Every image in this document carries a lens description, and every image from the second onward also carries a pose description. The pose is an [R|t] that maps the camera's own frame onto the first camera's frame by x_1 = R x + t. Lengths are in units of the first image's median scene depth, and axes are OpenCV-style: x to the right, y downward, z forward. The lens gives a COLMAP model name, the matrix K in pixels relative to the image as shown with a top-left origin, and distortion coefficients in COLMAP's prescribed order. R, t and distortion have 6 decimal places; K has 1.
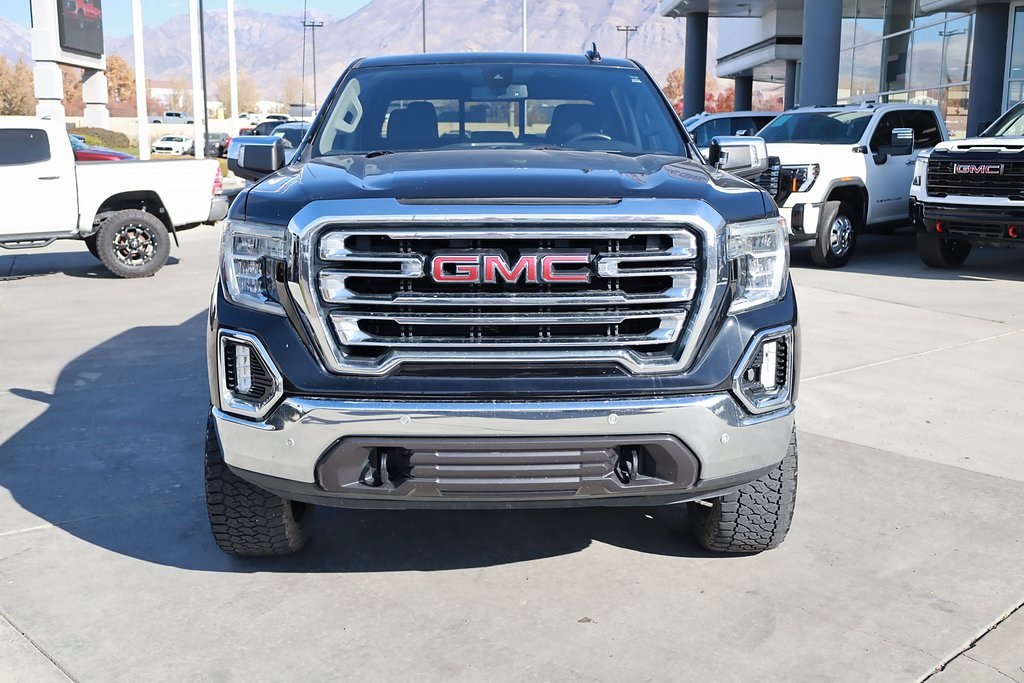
lens RADIAL K [[1066.6, 0, 512.0], [0, 1066.6, 341.5], [0, 0, 1]] dist [0.017894, 0.019055]
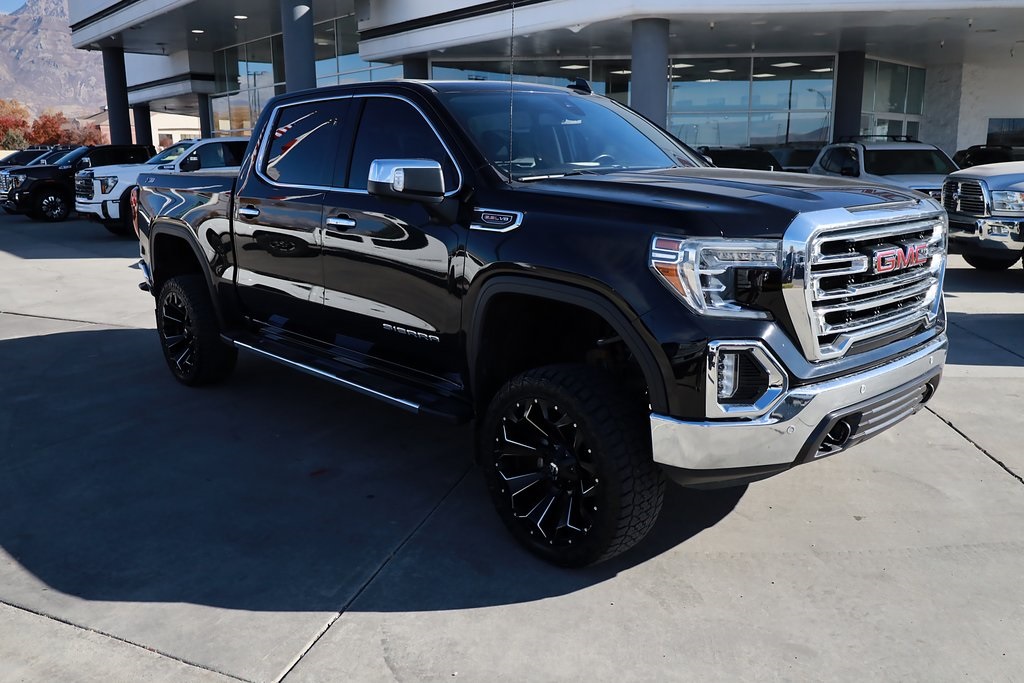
lens RADIAL K [[861.4, 0, 512.0], [0, 861.4, 341.5], [0, 0, 1]] dist [-0.003392, -0.002093]
pose [[0.739311, -0.150284, 0.656379, -0.983230], [0.137178, 0.987949, 0.071690, -0.100584], [-0.659243, 0.037040, 0.751017, 0.495475]]
